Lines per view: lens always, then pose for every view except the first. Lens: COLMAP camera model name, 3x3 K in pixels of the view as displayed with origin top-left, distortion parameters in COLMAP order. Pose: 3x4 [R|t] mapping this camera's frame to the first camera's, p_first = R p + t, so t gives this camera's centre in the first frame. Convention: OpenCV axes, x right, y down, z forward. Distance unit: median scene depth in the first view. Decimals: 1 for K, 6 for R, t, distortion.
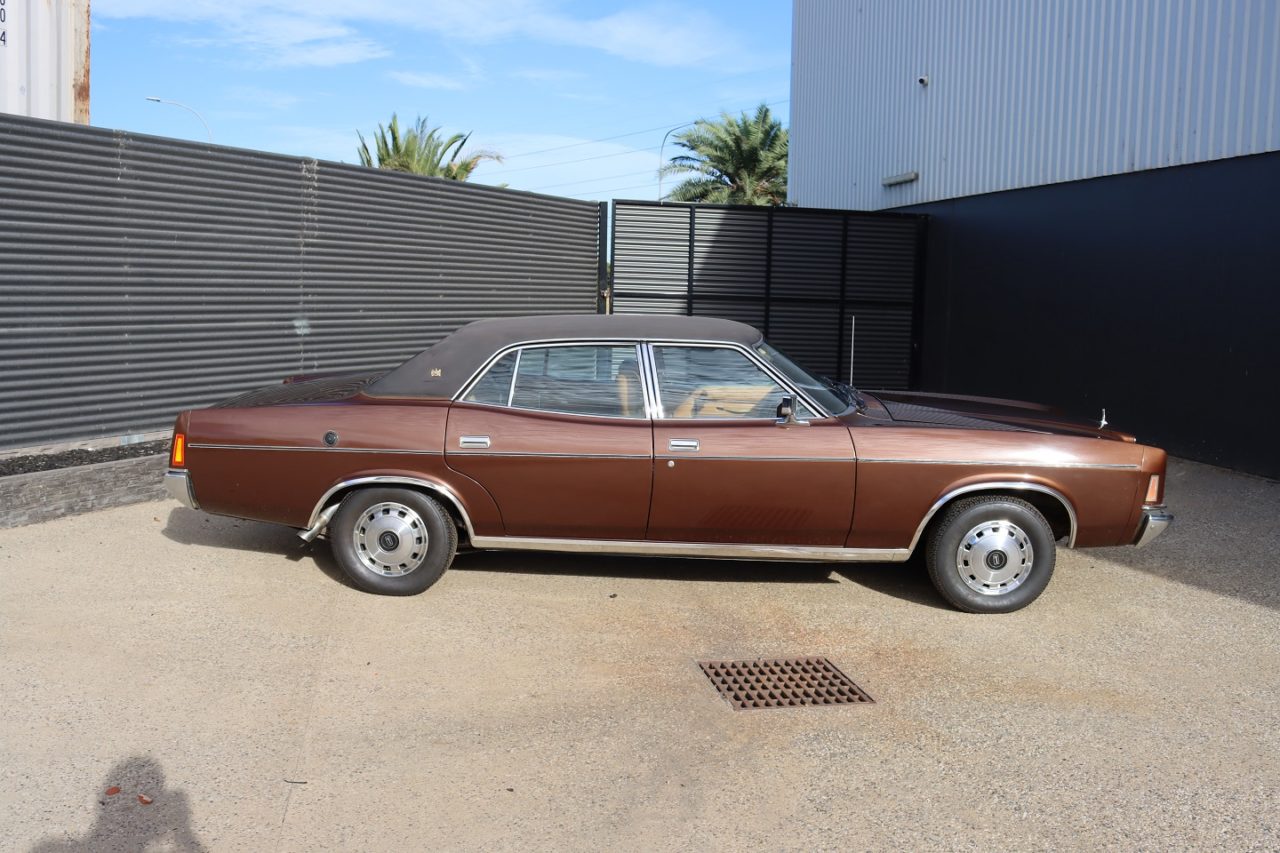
lens RADIAL K [[1192.9, 0, 640.0], [0, 1192.9, 426.5], [0, 0, 1]] dist [-0.140294, 0.118996]
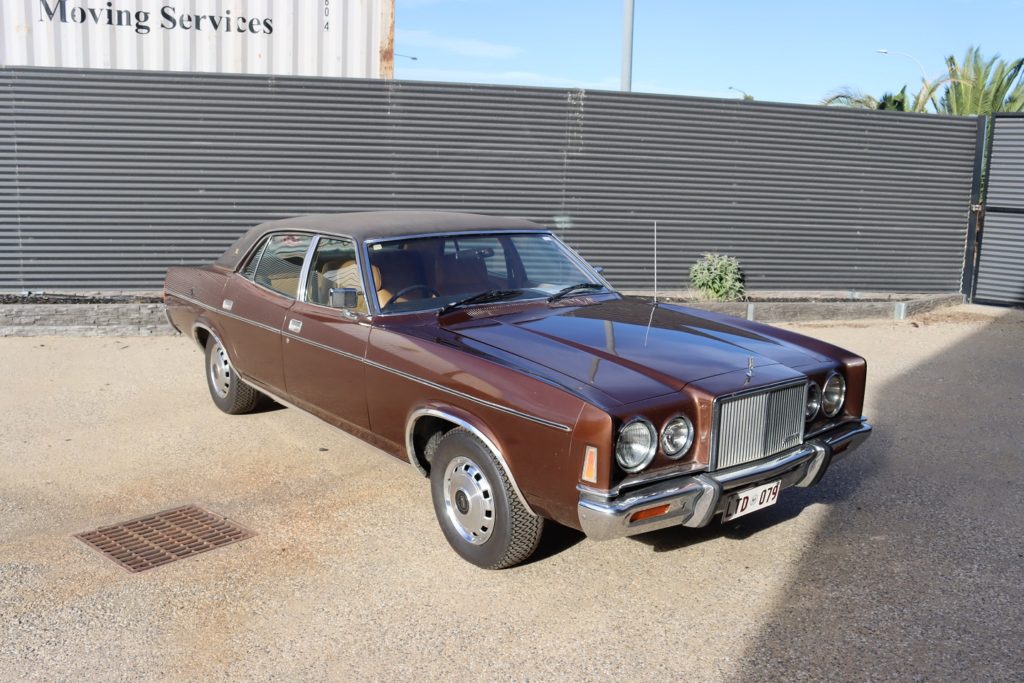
lens RADIAL K [[912.1, 0, 512.0], [0, 912.1, 341.5], [0, 0, 1]] dist [-0.140807, 0.113209]
pose [[0.636361, 0.129612, -0.760425, 0.769540], [-0.101230, 0.991289, 0.084248, -0.058642], [0.764720, 0.023366, 0.643938, 0.566619]]
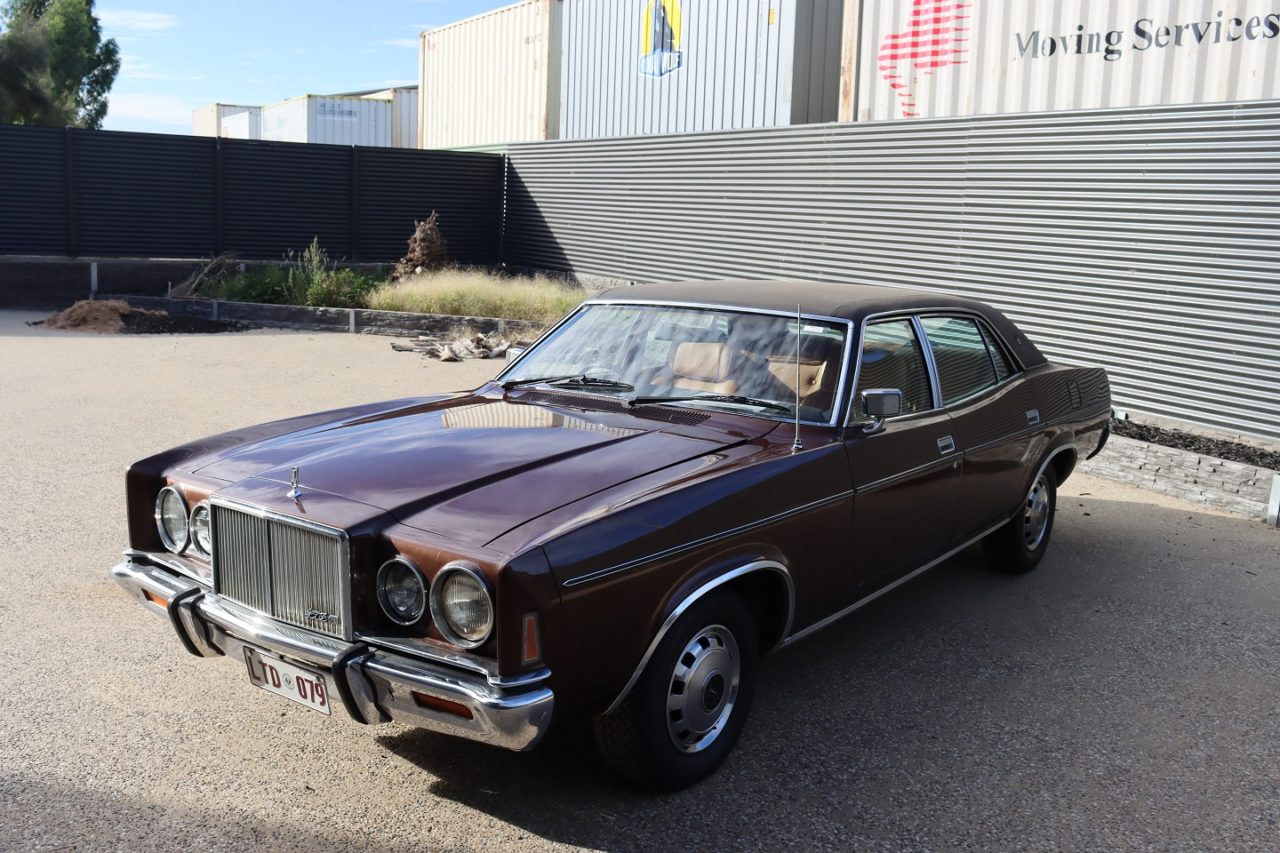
lens RADIAL K [[1192.9, 0, 640.0], [0, 1192.9, 426.5], [0, 0, 1]] dist [-0.140294, 0.118996]
pose [[-0.568103, 0.096330, -0.817300, 0.758858], [-0.151605, 0.963878, 0.218986, -0.169969], [0.808873, 0.248313, -0.532978, 1.465301]]
